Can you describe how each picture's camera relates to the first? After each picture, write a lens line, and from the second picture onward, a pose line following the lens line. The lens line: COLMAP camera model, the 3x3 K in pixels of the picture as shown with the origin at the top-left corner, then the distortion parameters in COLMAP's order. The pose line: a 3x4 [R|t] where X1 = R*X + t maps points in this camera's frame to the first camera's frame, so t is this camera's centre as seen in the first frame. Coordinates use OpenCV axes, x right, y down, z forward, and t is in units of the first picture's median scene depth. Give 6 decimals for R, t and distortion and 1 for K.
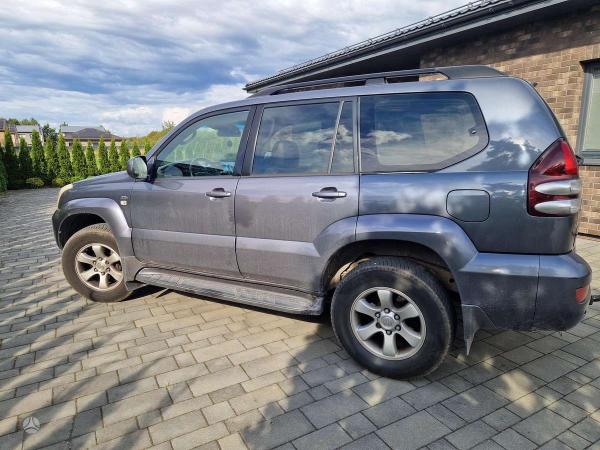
lens RADIAL K [[402.6, 0, 301.9], [0, 402.6, 222.3], [0, 0, 1]] dist [0.076702, -0.068643]
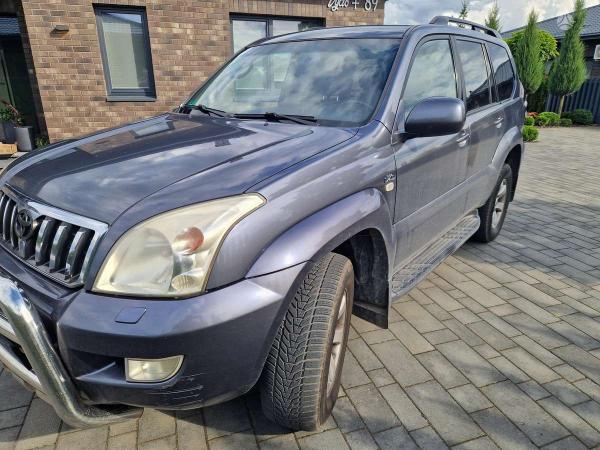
lens RADIAL K [[402.6, 0, 301.9], [0, 402.6, 222.3], [0, 0, 1]] dist [0.076702, -0.068643]
pose [[0.185024, -0.315619, 0.930672, -1.152336], [0.188234, 0.940871, 0.281656, -0.212507], [-0.964538, 0.123071, 0.233494, 1.148441]]
